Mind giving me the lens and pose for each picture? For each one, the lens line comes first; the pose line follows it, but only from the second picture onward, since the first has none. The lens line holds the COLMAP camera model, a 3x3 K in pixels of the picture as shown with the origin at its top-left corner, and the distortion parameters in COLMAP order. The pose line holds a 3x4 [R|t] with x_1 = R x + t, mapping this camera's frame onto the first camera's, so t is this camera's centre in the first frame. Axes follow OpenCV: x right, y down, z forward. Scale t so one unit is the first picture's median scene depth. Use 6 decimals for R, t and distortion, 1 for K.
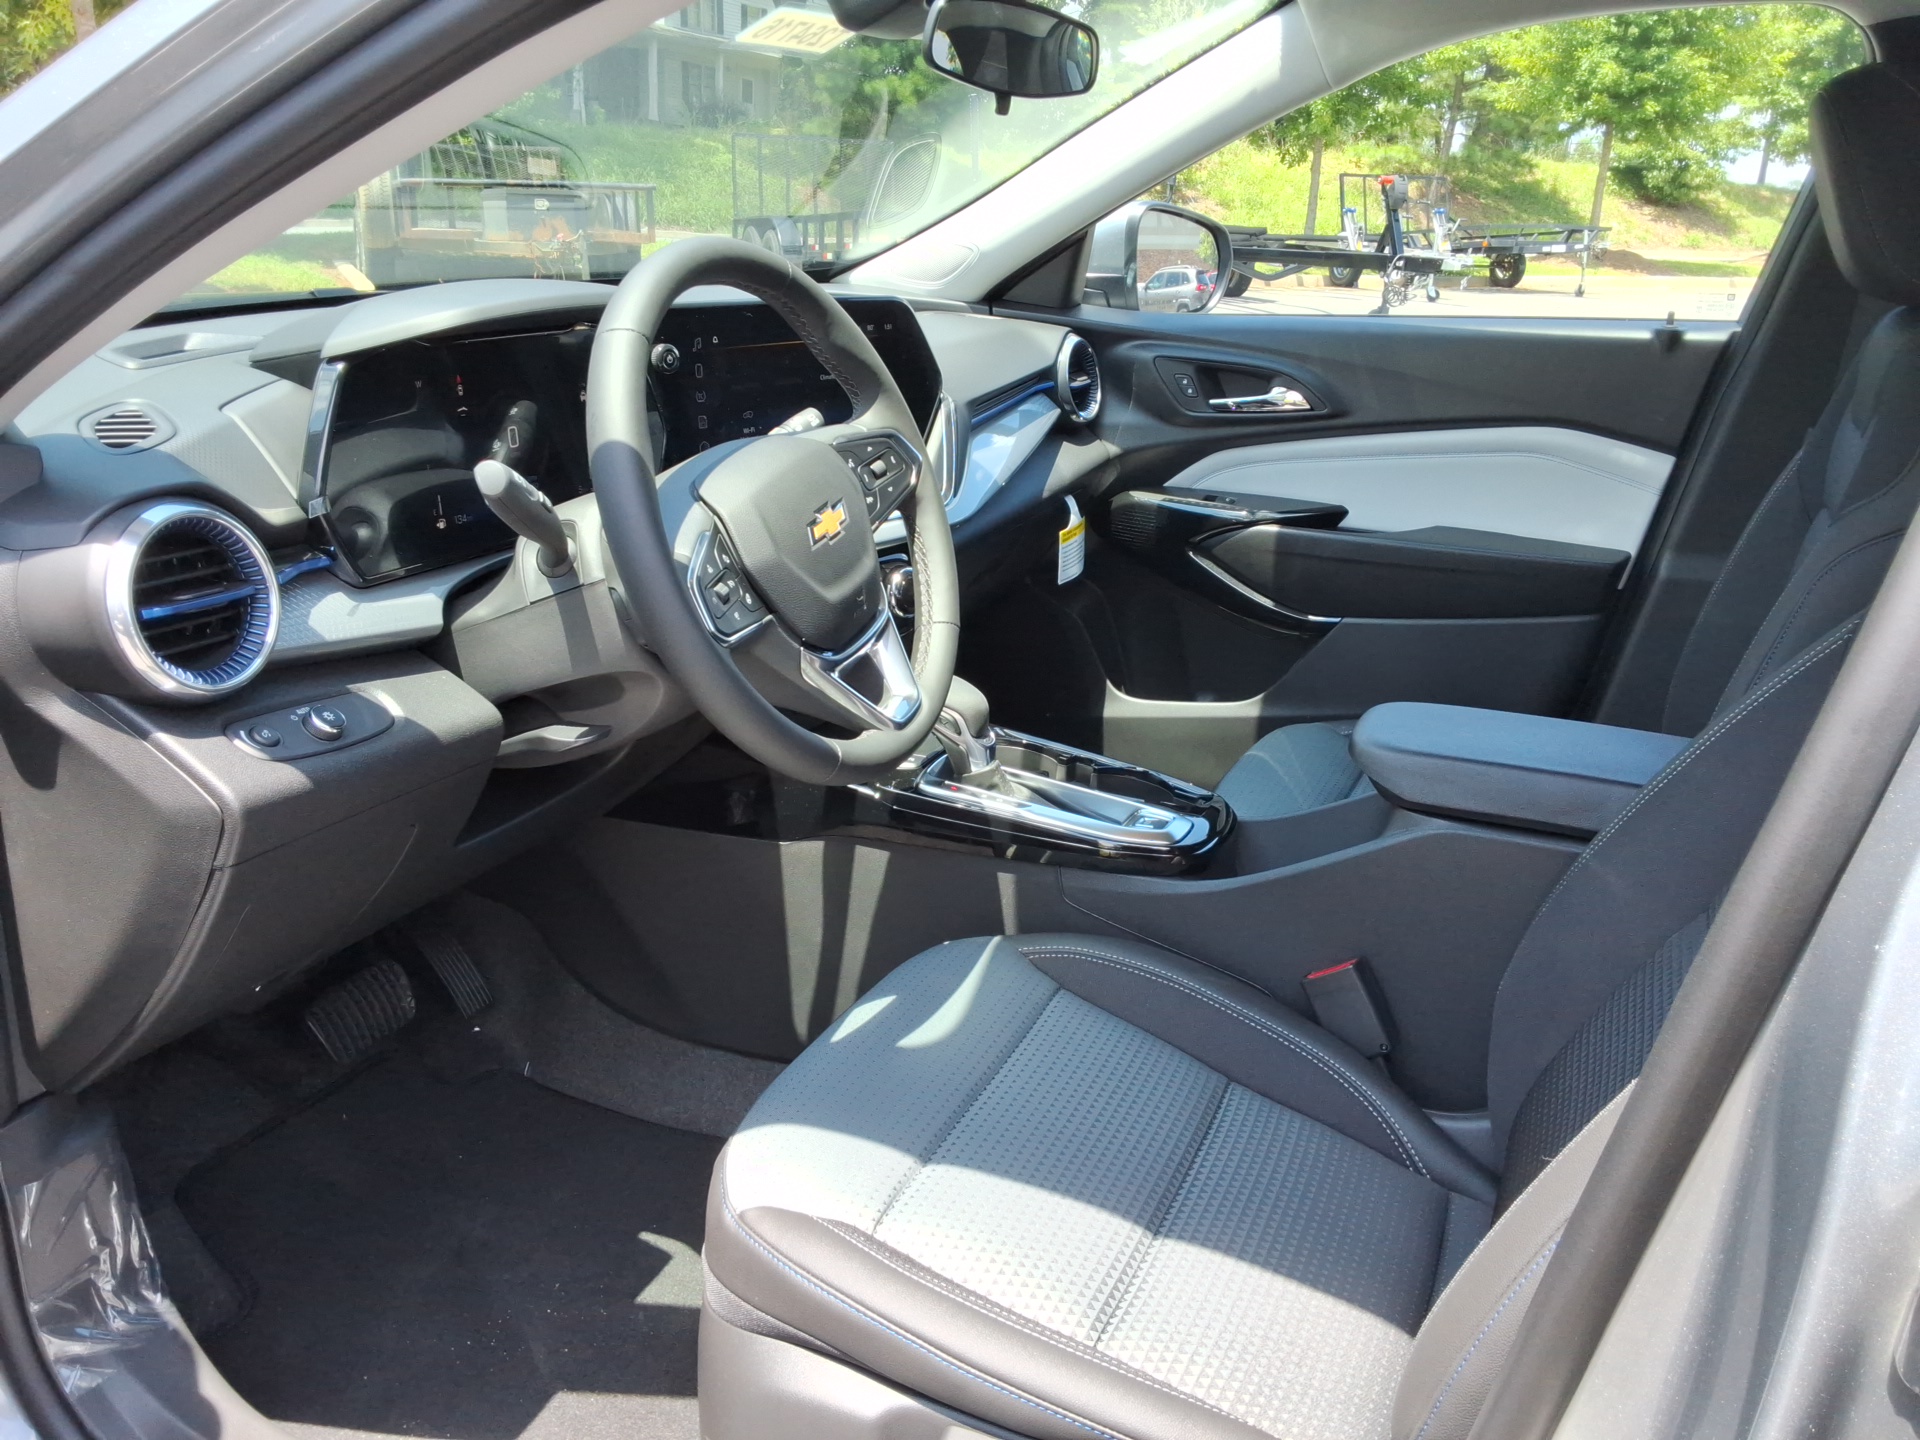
lens RADIAL K [[1545.5, 0, 960.0], [0, 1545.5, 720.0], [0, 0, 1]] dist [0.131332, -0.207181]
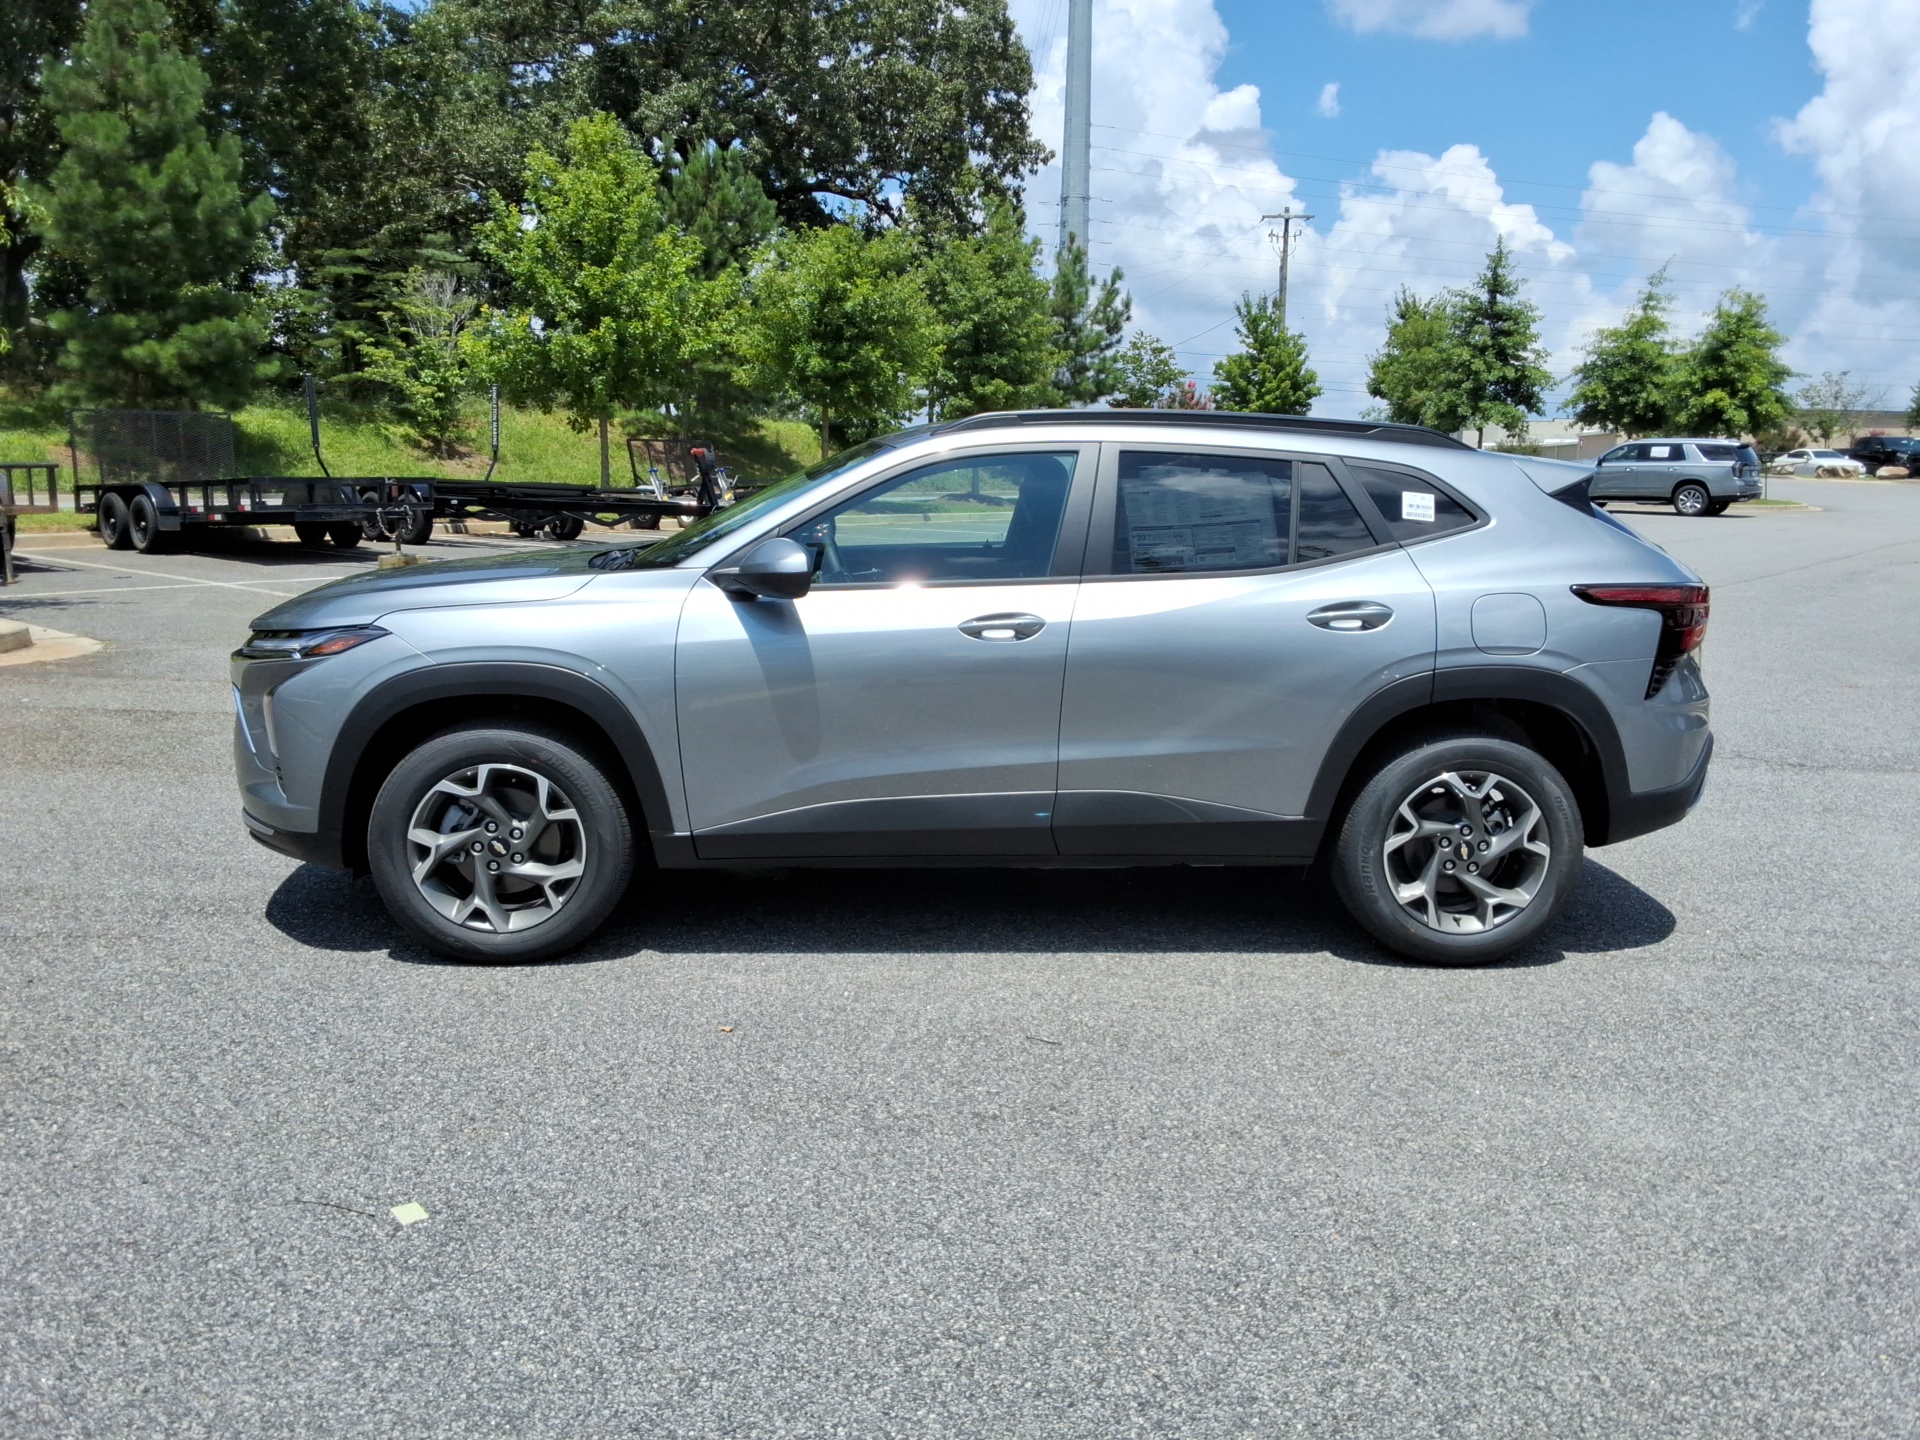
lens RADIAL K [[1545.5, 0, 960.0], [0, 1545.5, 720.0], [0, 0, 1]] dist [0.131332, -0.207181]
pose [[0.892051, -0.092414, 0.442384, -0.073855], [0.155794, 0.981750, -0.109066, 0.033583], [-0.424232, 0.166214, 0.890169, -0.131623]]
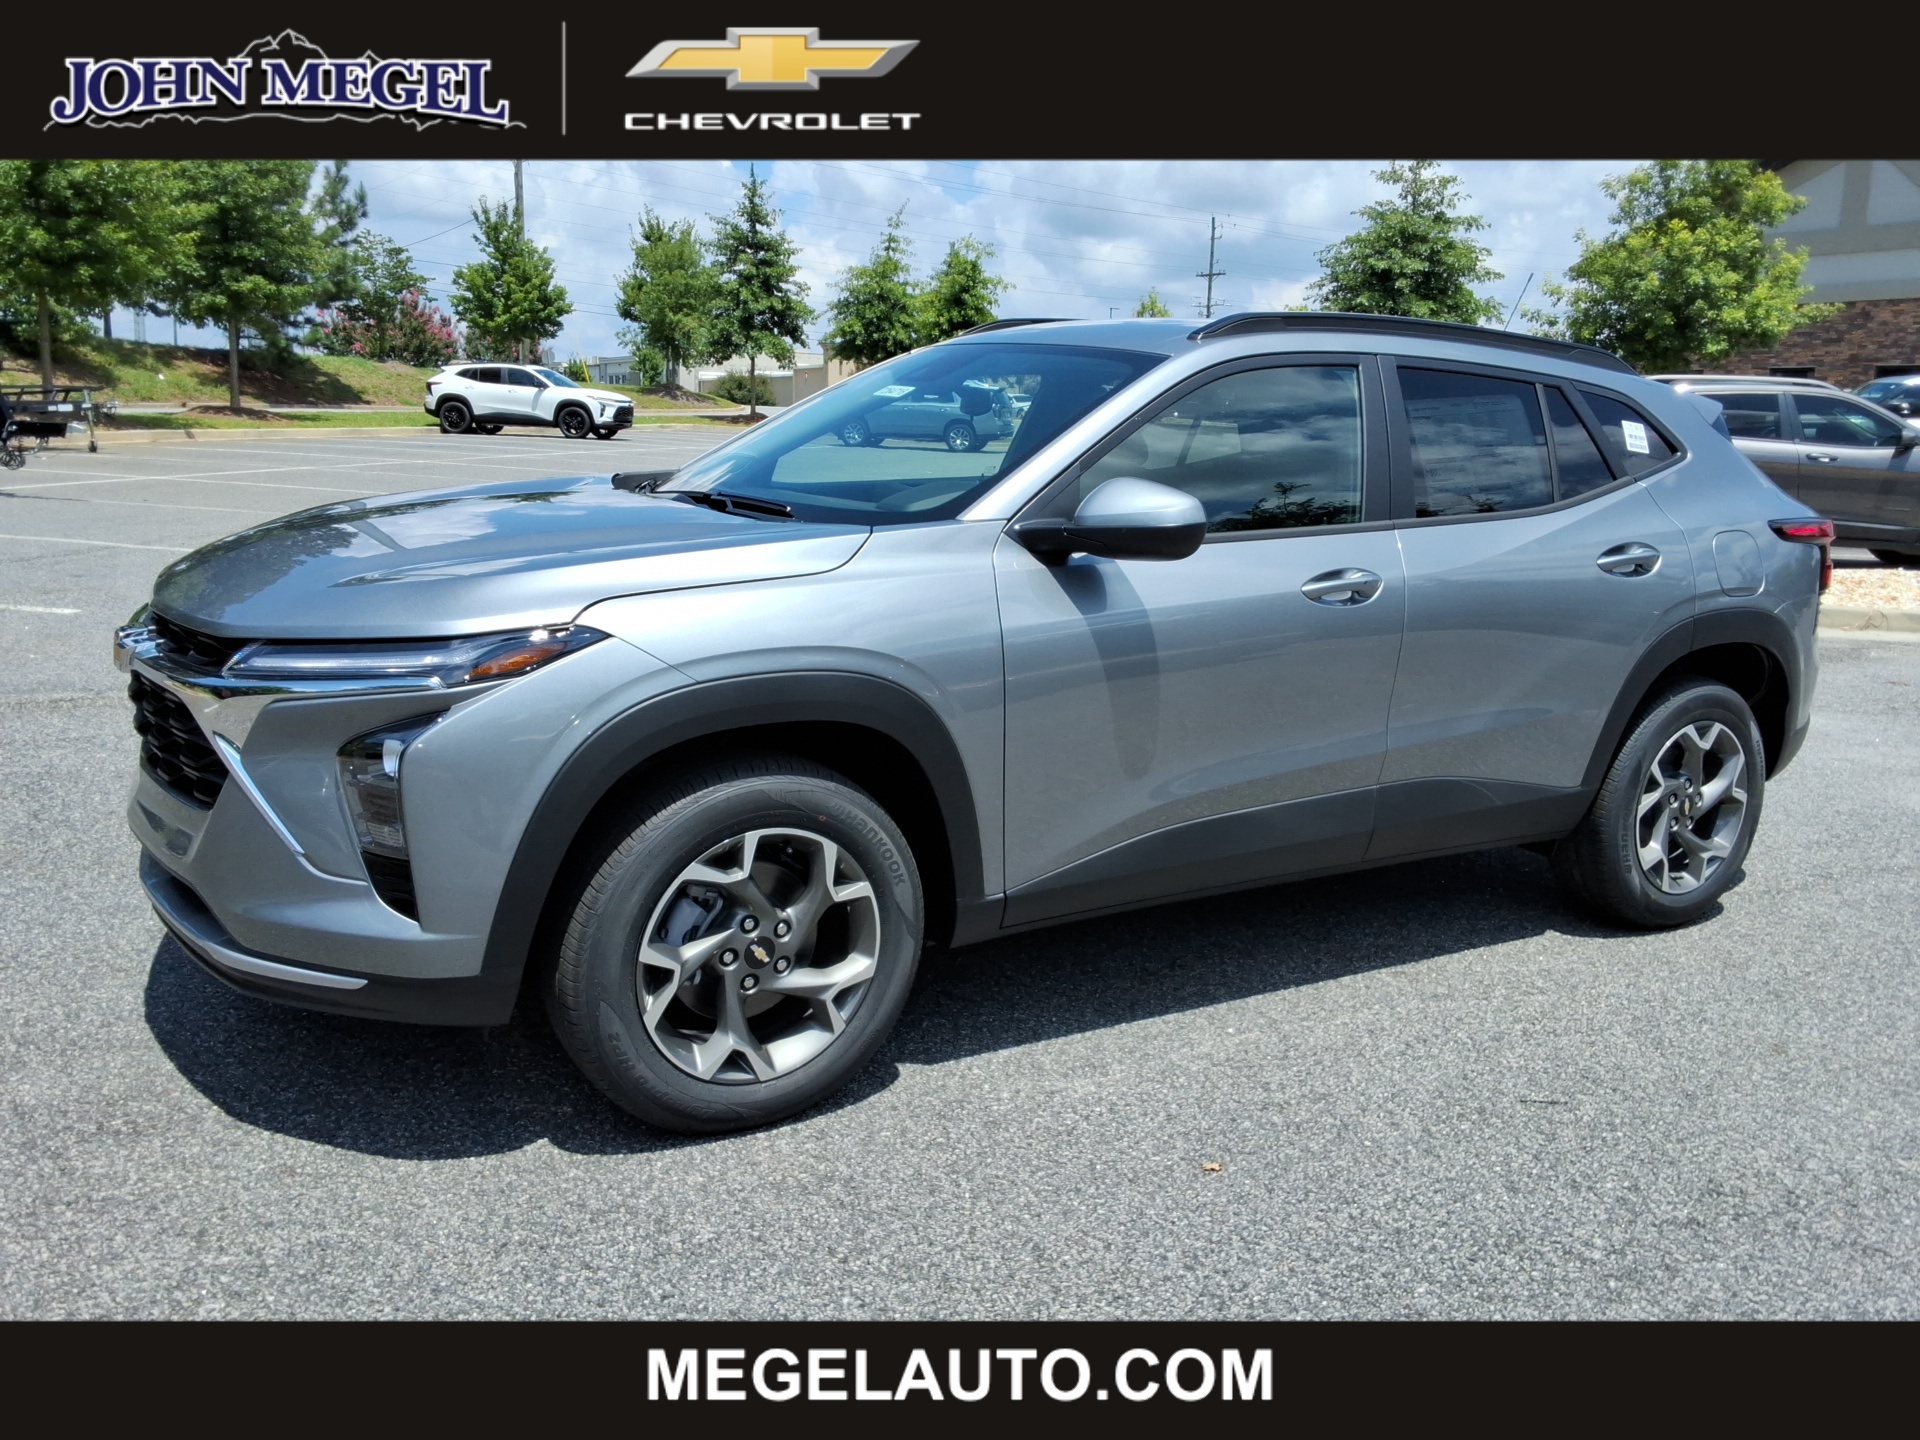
lens RADIAL K [[1566.3, 0, 984.1], [0, 1566.3, 710.8], [0, 0, 1]] dist [0.117675, -0.231218]
pose [[0.553051, -0.167516, 0.816133, -0.126027], [0.244014, 0.969190, 0.033577, 0.003566], [-0.796613, 0.180578, 0.576888, -0.036356]]
